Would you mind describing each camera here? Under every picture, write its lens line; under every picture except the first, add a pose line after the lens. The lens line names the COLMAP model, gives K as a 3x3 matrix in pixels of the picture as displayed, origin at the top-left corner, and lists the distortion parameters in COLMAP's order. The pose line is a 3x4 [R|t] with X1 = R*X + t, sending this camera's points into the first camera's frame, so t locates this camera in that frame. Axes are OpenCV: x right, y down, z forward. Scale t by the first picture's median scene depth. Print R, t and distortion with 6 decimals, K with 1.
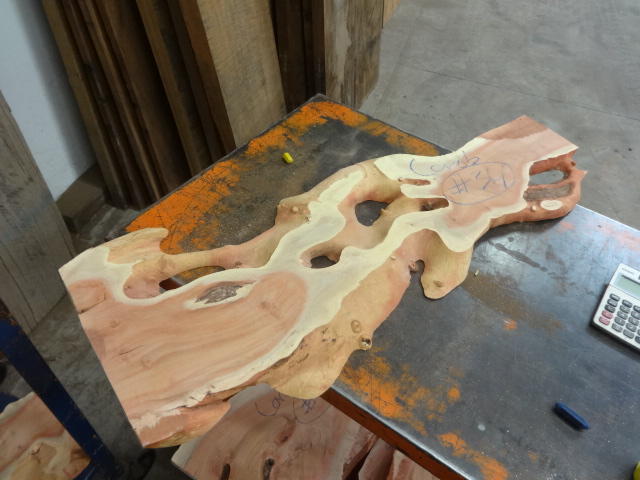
lens RADIAL K [[478.2, 0, 320.6], [0, 478.2, 238.7], [0, 0, 1]] dist [-0.001383, -0.001974]
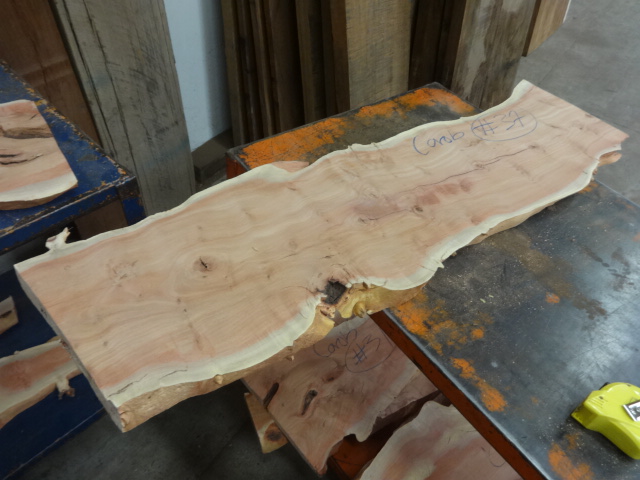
lens RADIAL K [[477.1, 0, 320.1], [0, 477.1, 238.8], [0, 0, 1]] dist [-0.004835, 0.000571]
pose [[0.951228, 0.221779, -0.214428, 0.039756], [-0.229138, 0.973345, -0.009773, 0.067167], [0.206545, 0.058430, 0.976691, -0.051626]]
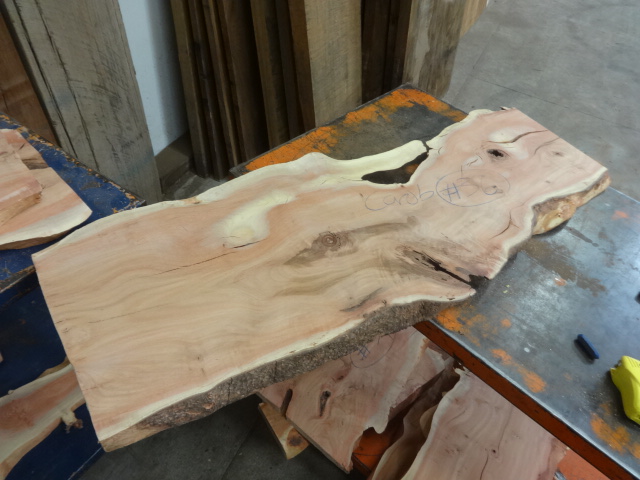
lens RADIAL K [[476.5, 0, 320.4], [0, 476.5, 237.7], [0, 0, 1]] dist [-0.003901, 0.000866]
pose [[0.987652, 0.128452, -0.089689, -0.034037], [-0.129930, 0.991464, -0.010821, 0.060233], [0.087533, 0.022340, 0.995911, -0.079210]]
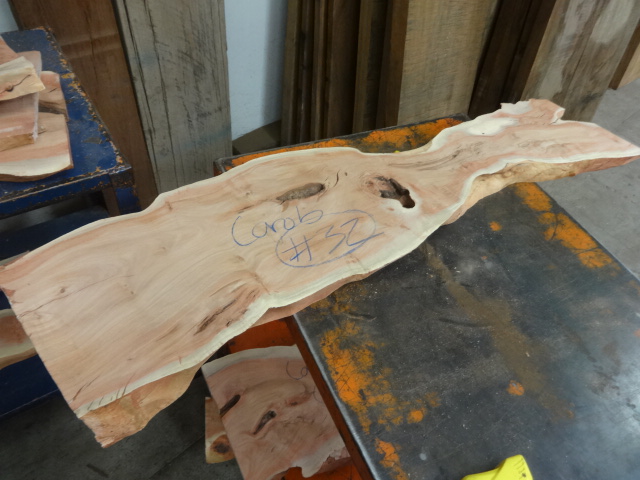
lens RADIAL K [[472.2, 0, 321.2], [0, 472.2, 239.7], [0, 0, 1]] dist [0.000114, -0.003760]
pose [[0.859307, 0.402633, -0.315401, 0.087721], [-0.407472, 0.911642, 0.053626, 0.005245], [0.309124, 0.082436, 0.947442, -0.007920]]
